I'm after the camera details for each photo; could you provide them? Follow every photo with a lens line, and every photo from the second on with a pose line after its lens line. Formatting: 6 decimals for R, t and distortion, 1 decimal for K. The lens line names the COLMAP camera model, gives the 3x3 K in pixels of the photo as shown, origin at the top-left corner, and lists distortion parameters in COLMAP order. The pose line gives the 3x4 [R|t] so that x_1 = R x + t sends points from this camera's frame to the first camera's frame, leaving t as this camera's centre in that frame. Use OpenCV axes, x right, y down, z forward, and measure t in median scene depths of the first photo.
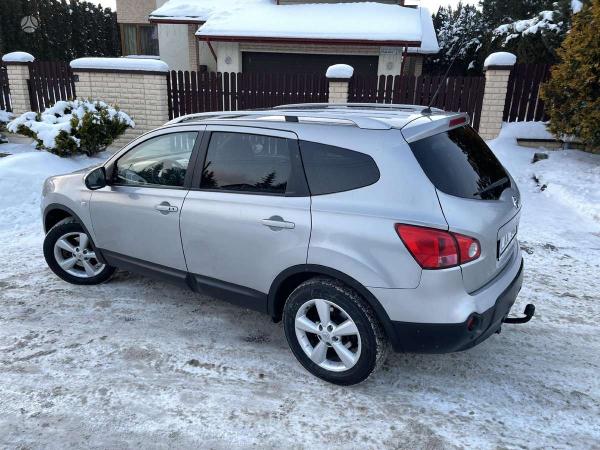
lens RADIAL K [[456.4, 0, 300.3], [0, 456.4, 228.9], [0, 0, 1]] dist [0.067496, -0.087032]
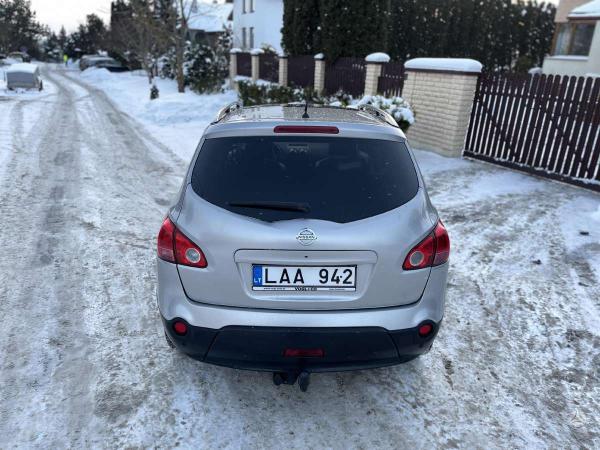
lens RADIAL K [[456.4, 0, 300.6], [0, 456.4, 226.8], [0, 0, 1]] dist [0.067496, -0.087032]
pose [[0.585379, 0.282015, -0.760131, 0.671402], [-0.287557, 0.948821, 0.130572, -0.109811], [0.758052, 0.142147, 0.636515, 0.306478]]
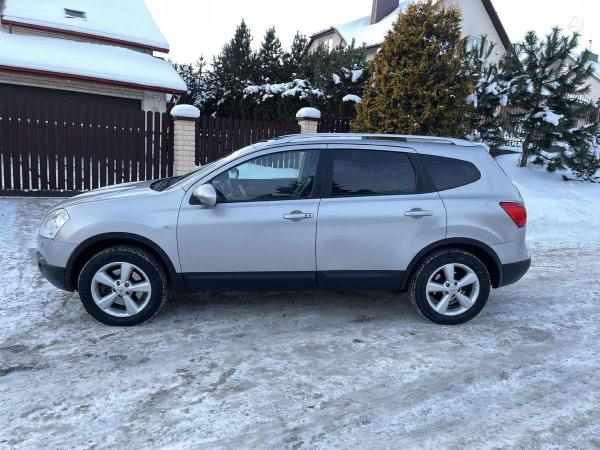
lens RADIAL K [[456.4, 0, 300.5], [0, 456.4, 225.1], [0, 0, 1]] dist [0.067496, -0.087032]
pose [[0.776900, -0.075951, 0.625026, -0.749090], [0.144468, 0.987716, -0.059549, 0.034111], [-0.612825, 0.136560, 0.778329, 0.100125]]
